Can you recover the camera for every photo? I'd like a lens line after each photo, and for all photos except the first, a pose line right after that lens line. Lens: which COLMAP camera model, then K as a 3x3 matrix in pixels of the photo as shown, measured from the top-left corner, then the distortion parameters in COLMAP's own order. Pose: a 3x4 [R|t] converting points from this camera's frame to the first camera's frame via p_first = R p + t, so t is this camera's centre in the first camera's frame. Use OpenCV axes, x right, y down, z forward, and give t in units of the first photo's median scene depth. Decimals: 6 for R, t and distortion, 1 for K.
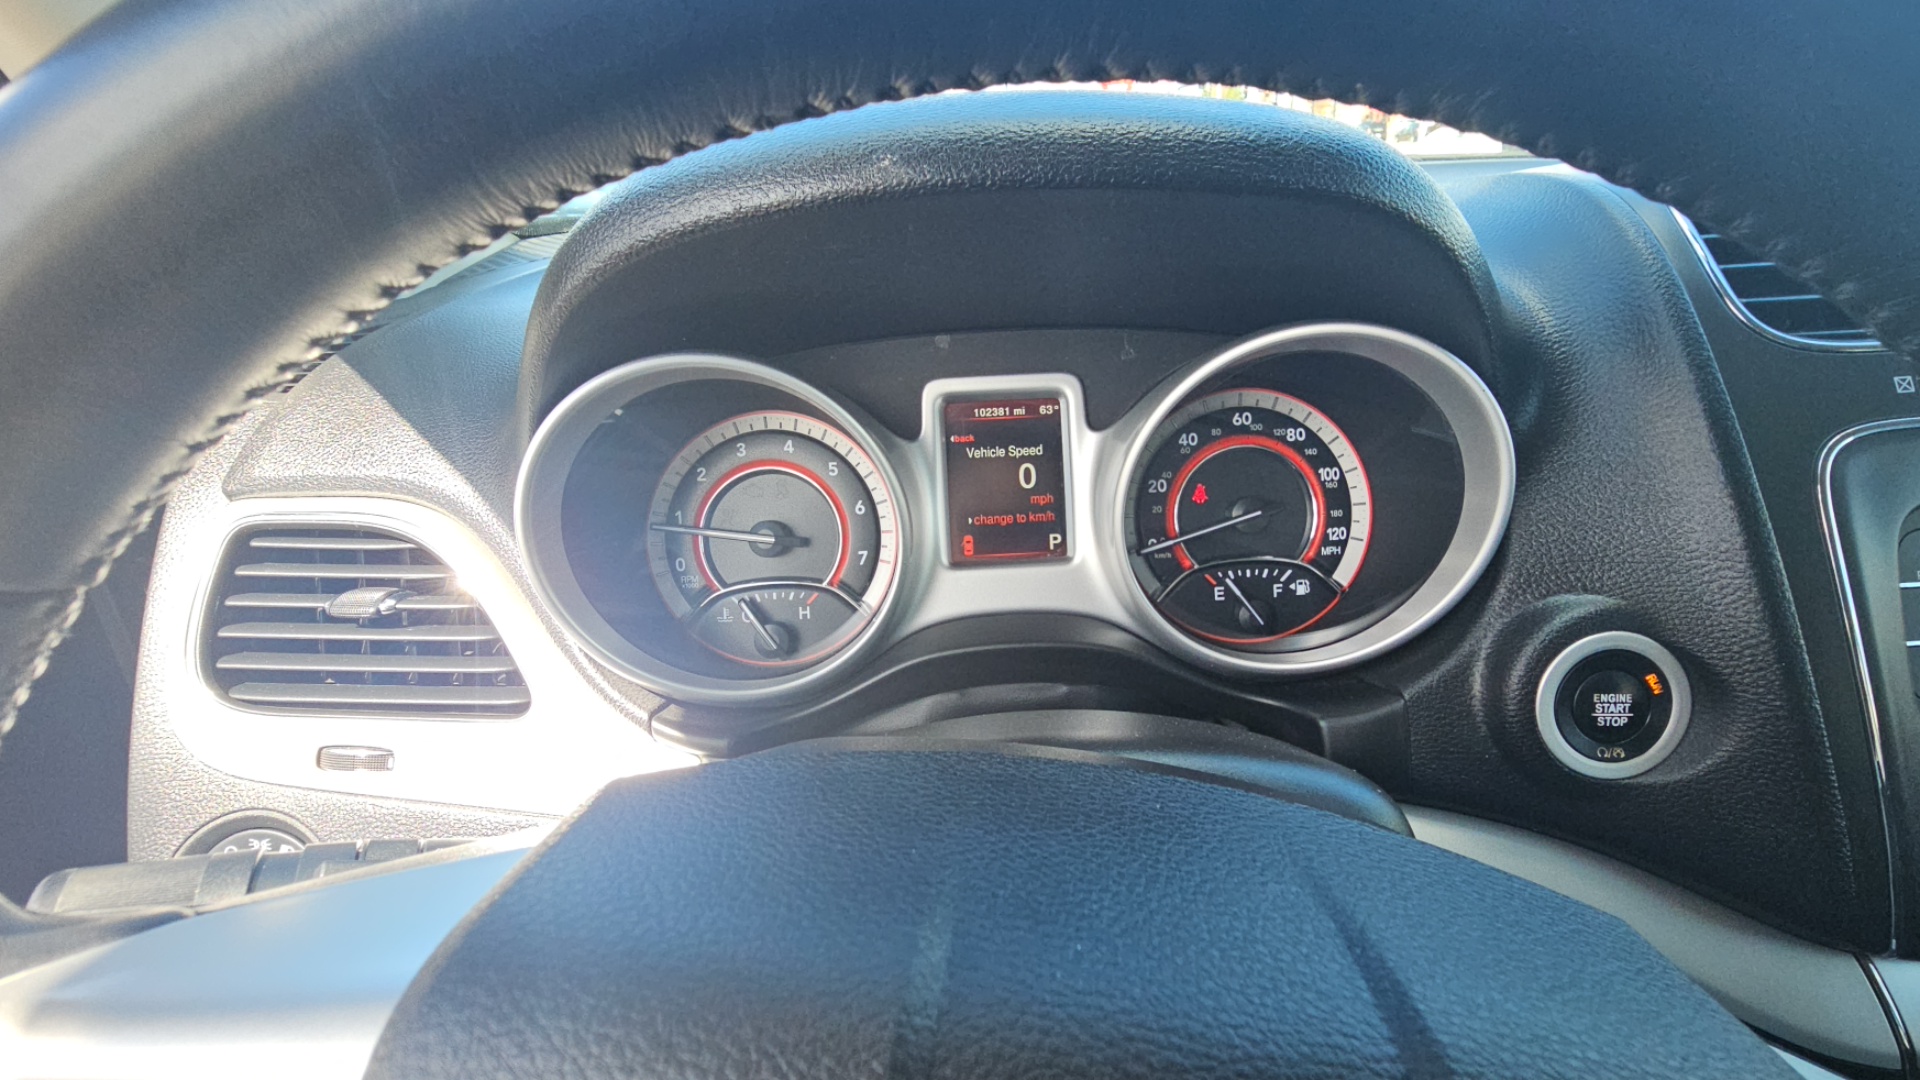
lens RADIAL K [[858.3, 0, 974.9], [0, 858.3, 553.4], [0, 0, 1]] dist [0.010478, -0.007498]
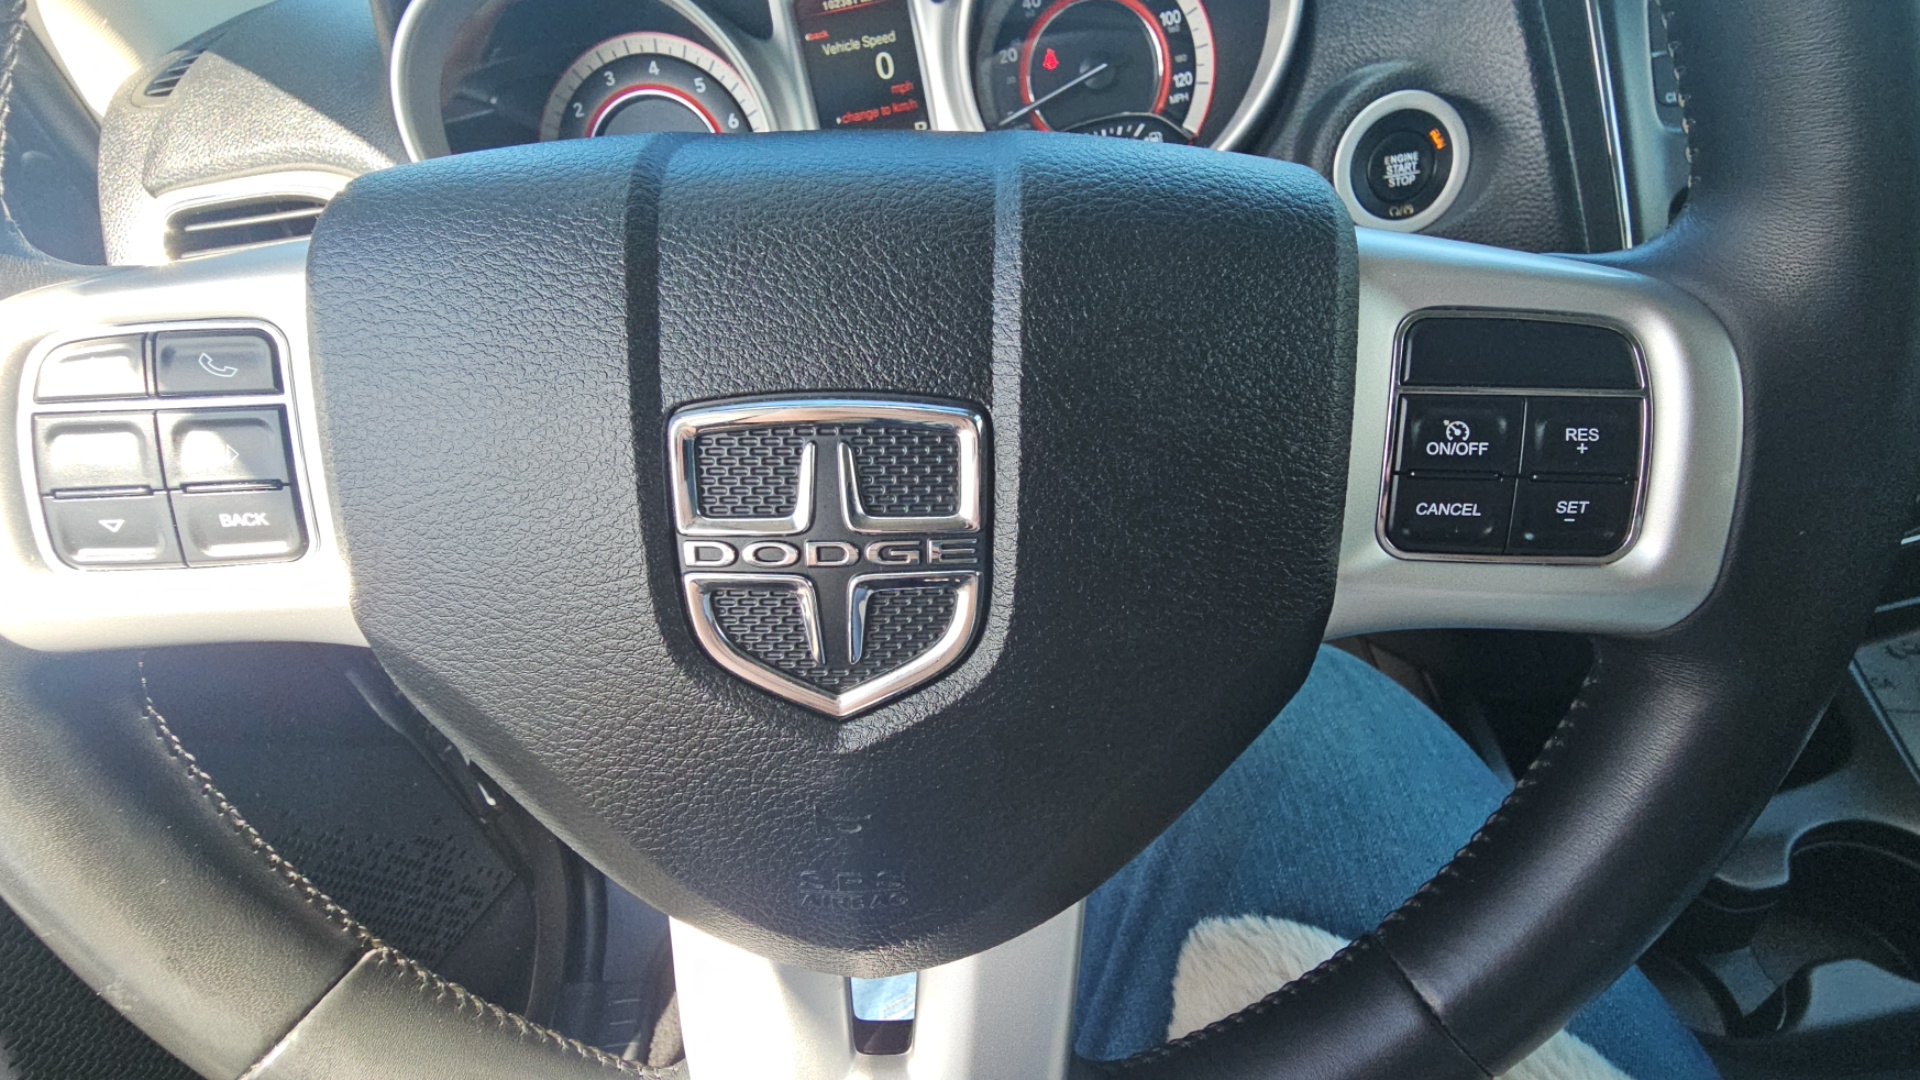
lens RADIAL K [[858.3, 0, 977.2], [0, 858.3, 551.9], [0, 0, 1]] dist [0.010478, -0.007498]
pose [[0.989439, -0.143564, -0.020006, 0.109350], [0.144043, 0.958402, 0.246410, 0.237174], [-0.016202, -0.246689, 0.968959, -0.164675]]
